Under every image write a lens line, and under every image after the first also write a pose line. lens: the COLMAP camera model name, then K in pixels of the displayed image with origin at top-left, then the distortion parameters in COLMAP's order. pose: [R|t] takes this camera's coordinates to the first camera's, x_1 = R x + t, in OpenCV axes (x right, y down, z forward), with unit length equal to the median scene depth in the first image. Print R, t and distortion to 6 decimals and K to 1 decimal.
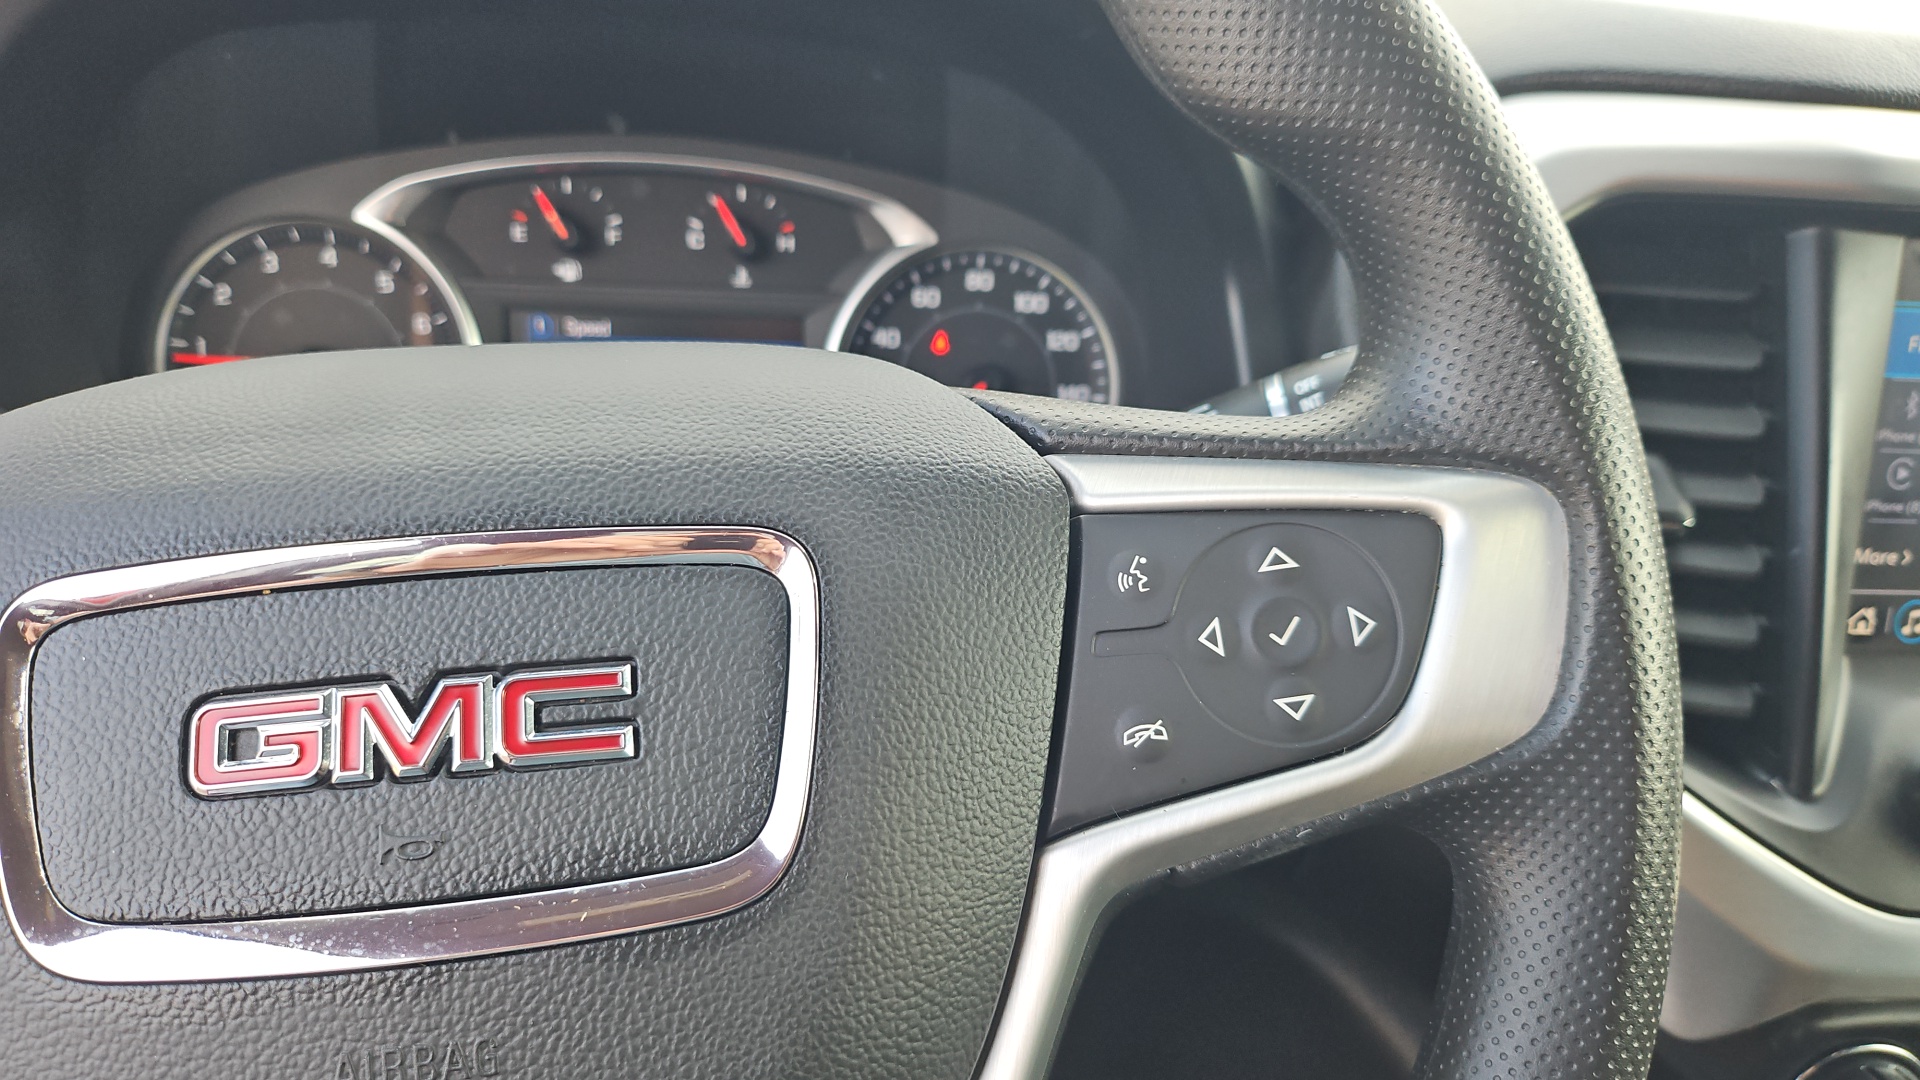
lens RADIAL K [[1359.5, 0, 902.6], [0, 1359.5, 563.1], [0, 0, 1]] dist [0.034784, -0.032218]
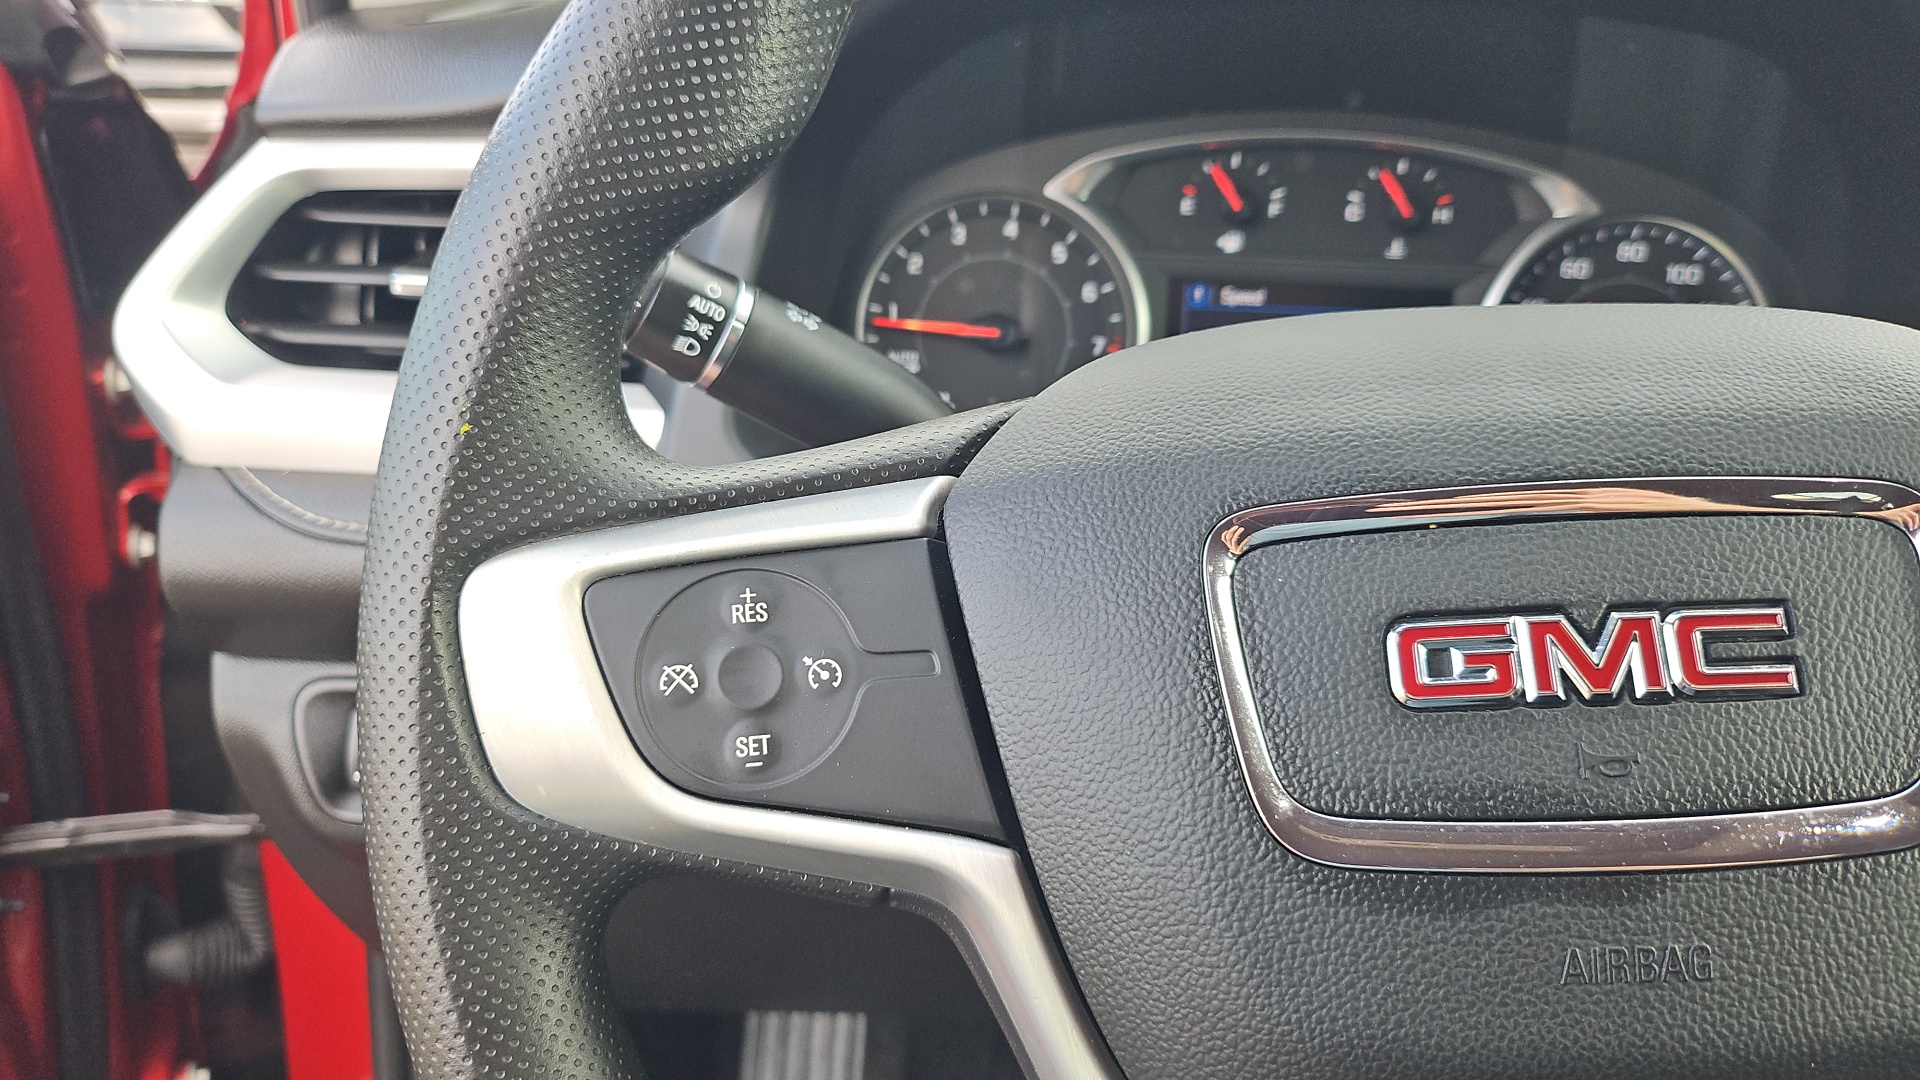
lens RADIAL K [[1359.5, 0, 941.3], [0, 1359.5, 515.8], [0, 0, 1]] dist [0.034784, -0.032218]
pose [[0.990622, 0.030016, -0.133296, -0.326519], [-0.032221, 0.999377, -0.014411, 0.018817], [0.132781, 0.018571, 0.990971, -0.066200]]
